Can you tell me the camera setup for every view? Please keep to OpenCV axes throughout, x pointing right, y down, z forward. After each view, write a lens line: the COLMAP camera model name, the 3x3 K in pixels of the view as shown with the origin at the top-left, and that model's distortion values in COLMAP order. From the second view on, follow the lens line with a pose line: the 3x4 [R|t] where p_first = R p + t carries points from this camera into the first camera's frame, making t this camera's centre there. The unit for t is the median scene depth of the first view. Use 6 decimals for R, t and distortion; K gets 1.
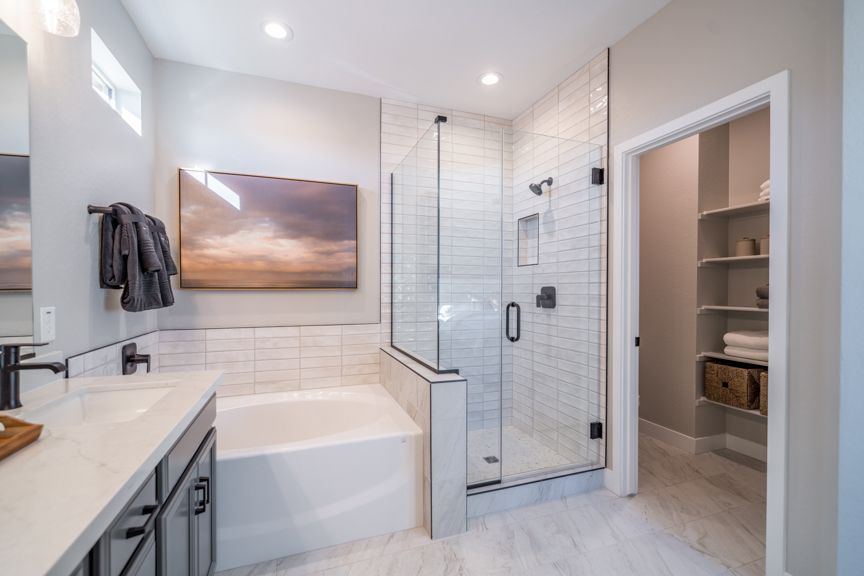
lens RADIAL K [[367.3, 0, 430.2], [0, 367.3, 292.4], [0, 0, 1]] dist [0.001664, 0.000066]
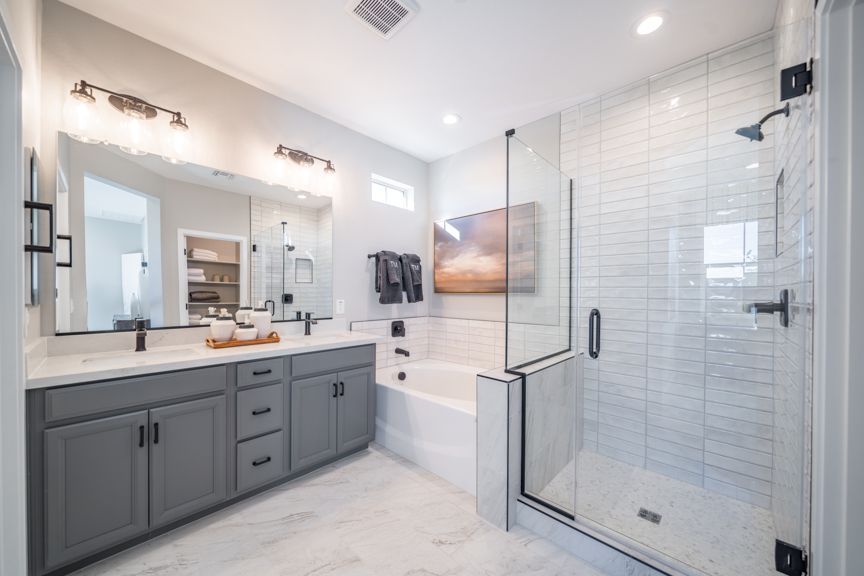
lens RADIAL K [[315.3, 0, 428.4], [0, 315.3, 292.3], [0, 0, 1]] dist [0.000238, -0.000073]
pose [[0.446823, -0.001434, -0.894621, 0.604064], [-0.011464, 0.999907, -0.007329, -0.001128], [0.894549, 0.013531, 0.446765, 0.315595]]
